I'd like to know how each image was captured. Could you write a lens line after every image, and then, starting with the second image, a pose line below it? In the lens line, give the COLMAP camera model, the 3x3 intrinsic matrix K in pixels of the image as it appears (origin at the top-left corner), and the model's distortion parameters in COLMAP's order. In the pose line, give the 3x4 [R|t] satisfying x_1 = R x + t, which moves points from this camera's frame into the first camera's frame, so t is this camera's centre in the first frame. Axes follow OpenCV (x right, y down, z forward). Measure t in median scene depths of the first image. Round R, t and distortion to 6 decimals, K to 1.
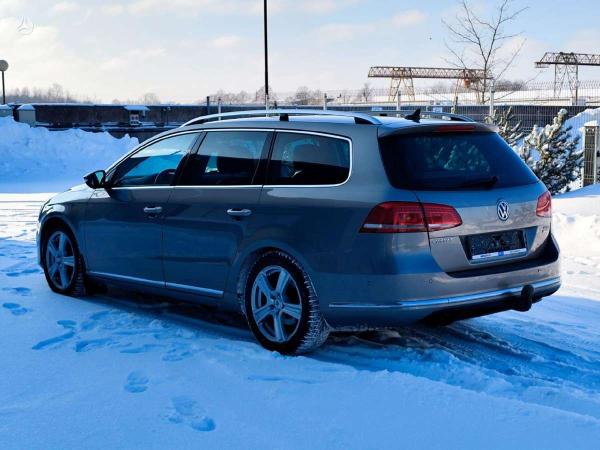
lens RADIAL K [[948.8, 0, 300.8], [0, 948.8, 224.5], [0, 0, 1]] dist [0.073294, 0.000000]
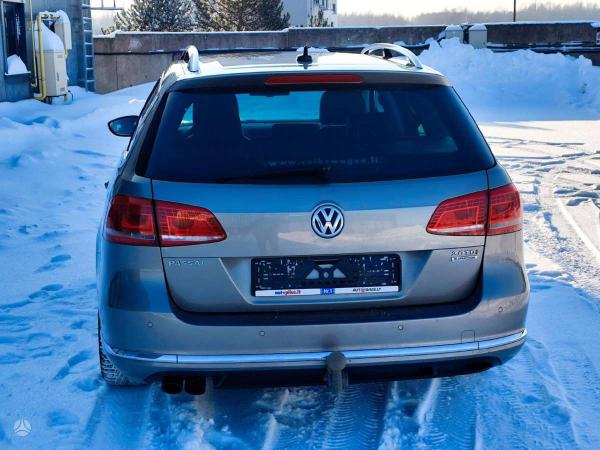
lens RADIAL K [[948.8, 0, 298.8], [0, 948.8, 223.0], [0, 0, 1]] dist [0.073294, 0.000000]
pose [[0.815588, 0.102795, -0.569429, 0.125707], [-0.053908, 0.993312, 0.102104, -0.017179], [0.576117, -0.052578, 0.815675, 0.118279]]
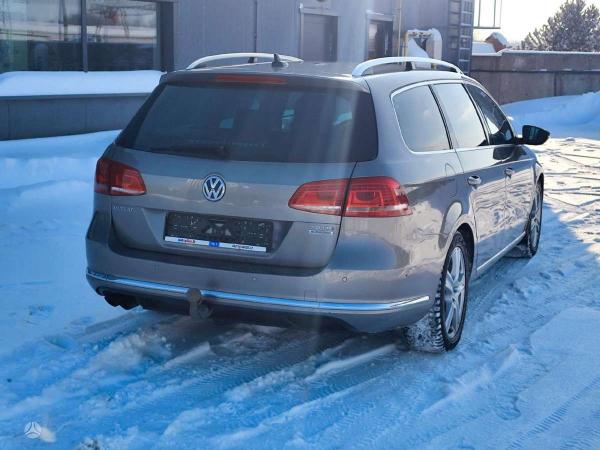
lens RADIAL K [[948.8, 0, 300.8], [0, 948.8, 227.0], [0, 0, 1]] dist [0.073294, 0.000000]
pose [[0.444709, 0.172407, -0.878926, 0.215074], [-0.125068, 0.983638, 0.129667, -0.021488], [0.886900, 0.052261, 0.458995, 0.167375]]
